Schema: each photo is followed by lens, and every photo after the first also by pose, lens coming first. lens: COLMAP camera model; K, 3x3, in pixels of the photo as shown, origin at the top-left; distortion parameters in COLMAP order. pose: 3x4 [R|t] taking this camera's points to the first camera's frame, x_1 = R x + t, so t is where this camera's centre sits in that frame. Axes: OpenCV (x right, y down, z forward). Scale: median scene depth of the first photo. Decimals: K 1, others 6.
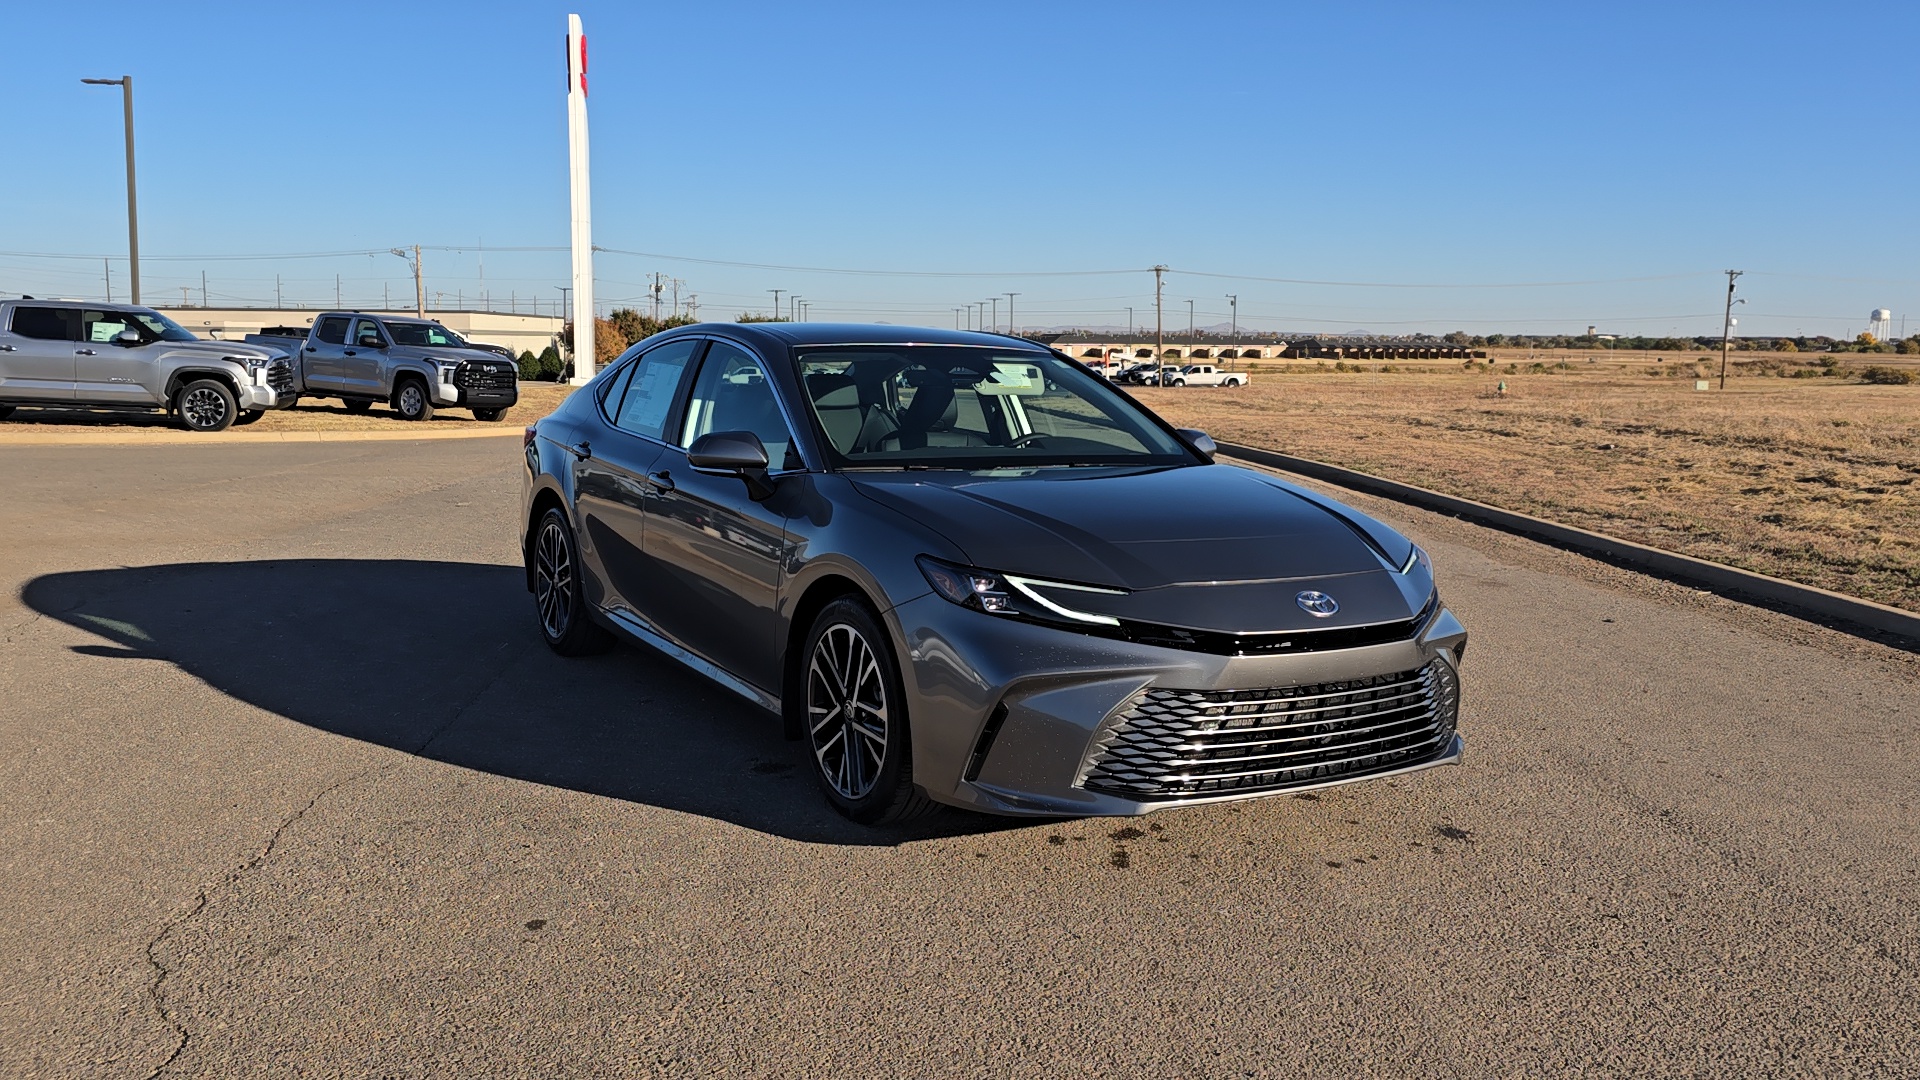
lens RADIAL K [[1596.5, 0, 958.0], [0, 1596.5, 446.4], [0, 0, 1]] dist [-0.025979, 0.033098]
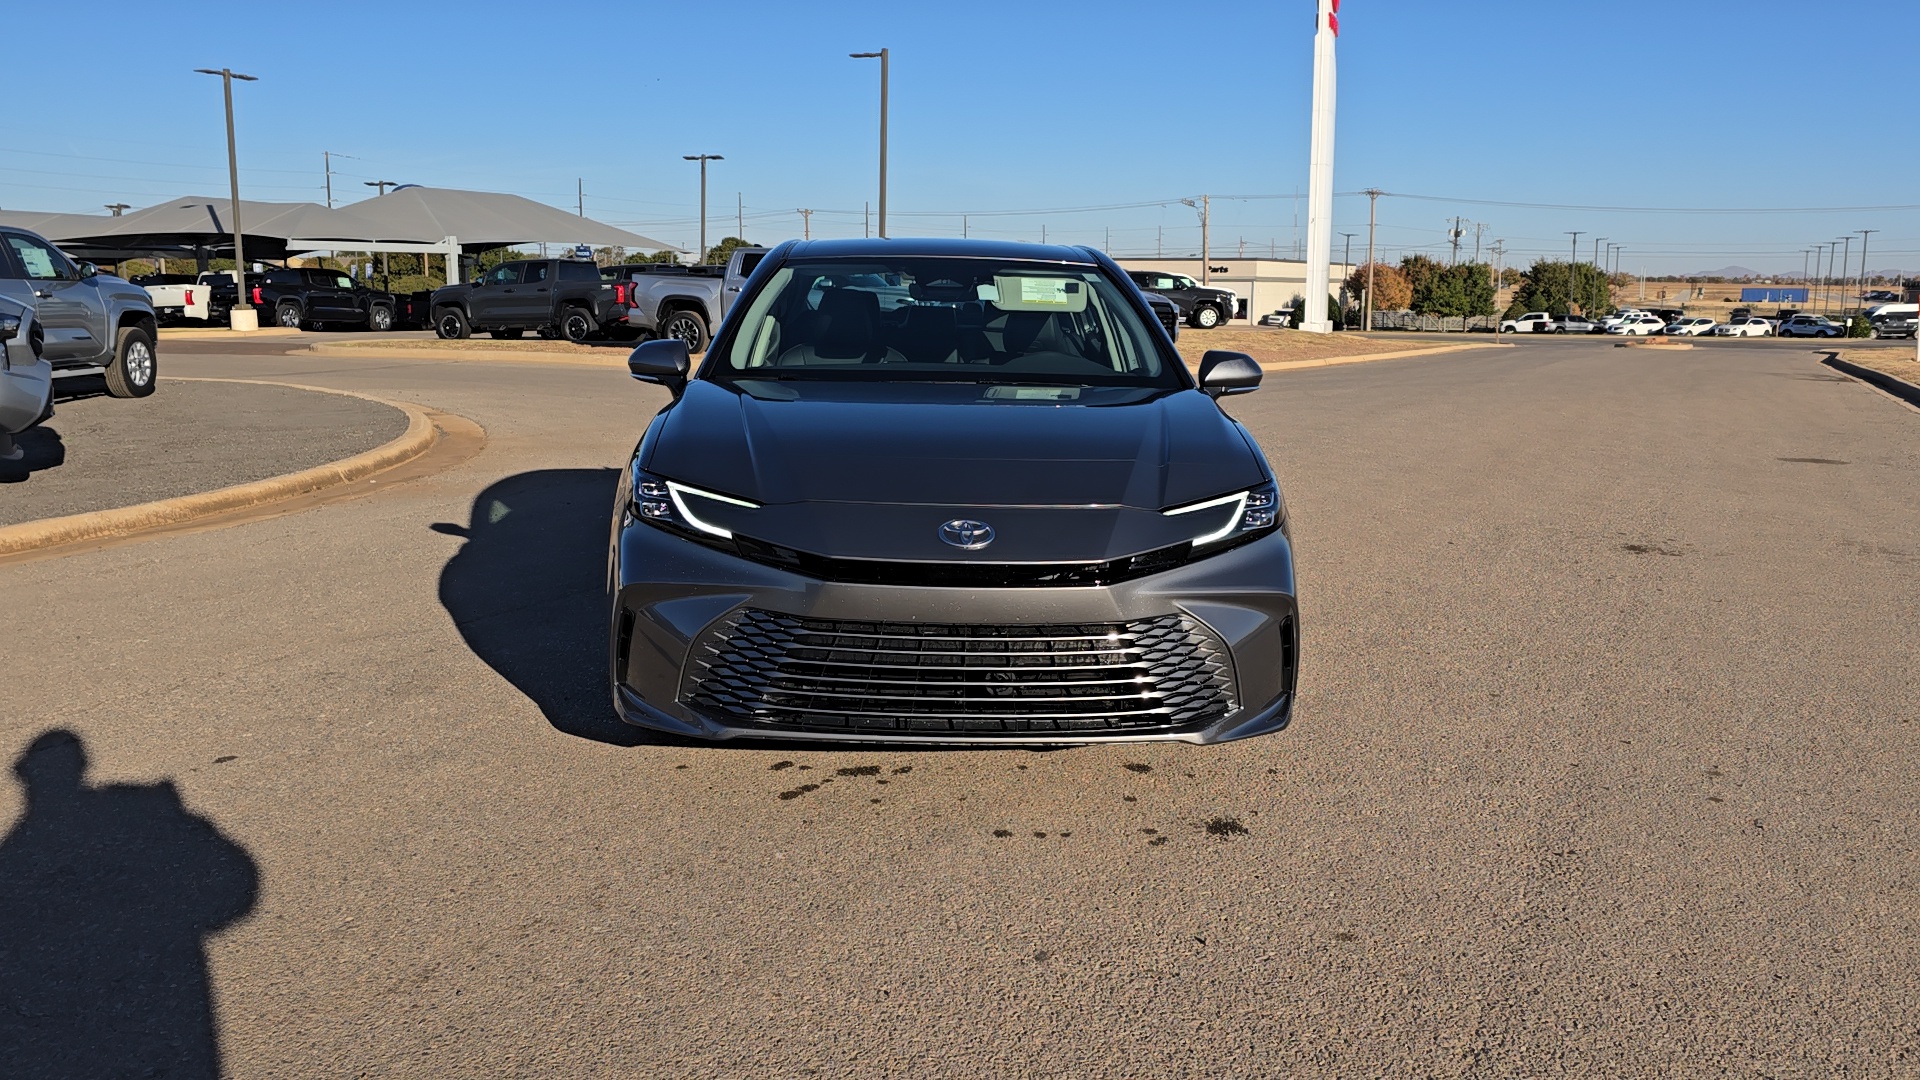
lens RADIAL K [[1596.5, 0, 959.6], [0, 1596.5, 478.6], [0, 0, 1]] dist [-0.025979, 0.033098]
pose [[0.878833, 0.051644, -0.474327, 0.564577], [-0.026755, 0.997895, 0.059078, 0.014985], [0.476379, -0.039229, 0.878364, 0.203724]]
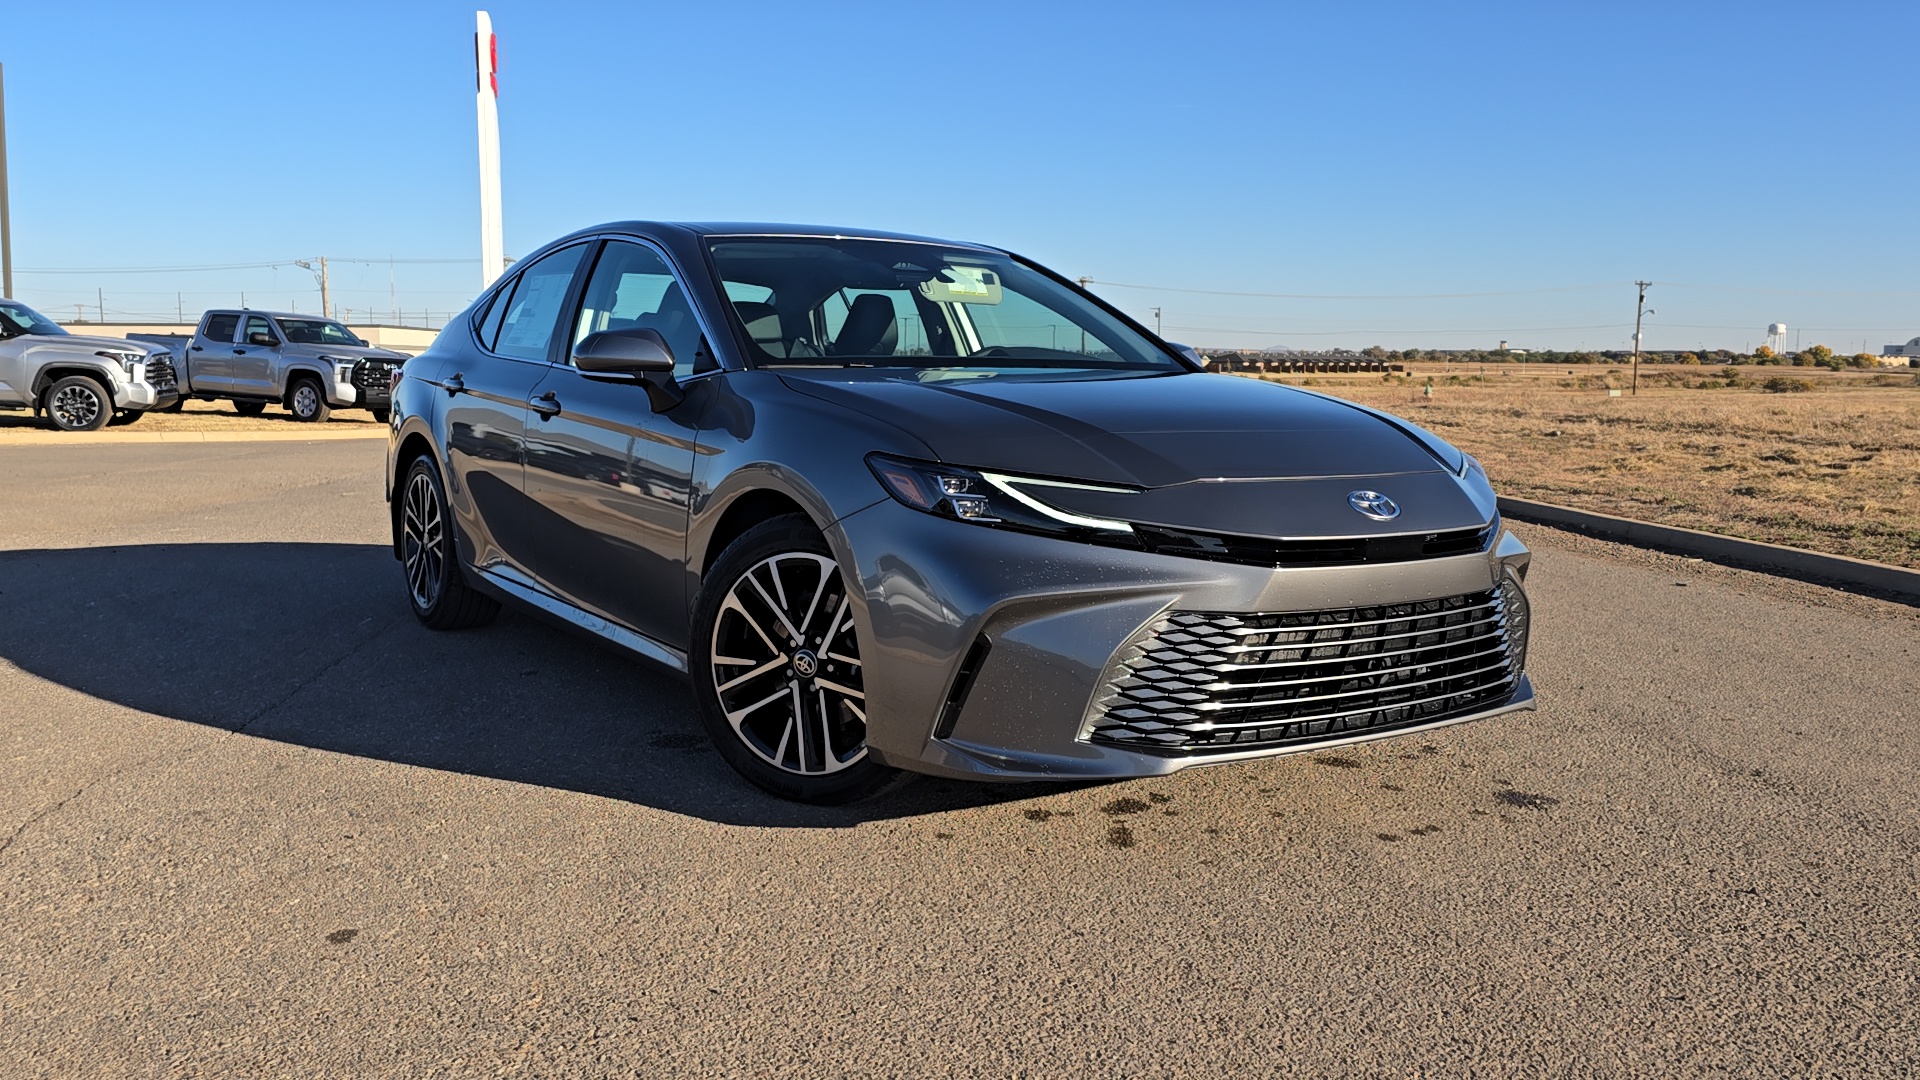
lens RADIAL K [[1596.5, 0, 983.6], [0, 1596.5, 464.5], [0, 0, 1]] dist [-0.025979, 0.033098]
pose [[0.997965, -0.007529, 0.063316, -0.013079], [0.007495, 0.999972, 0.000781, 0.068219], [-0.063320, -0.000305, 0.997993, 0.201500]]
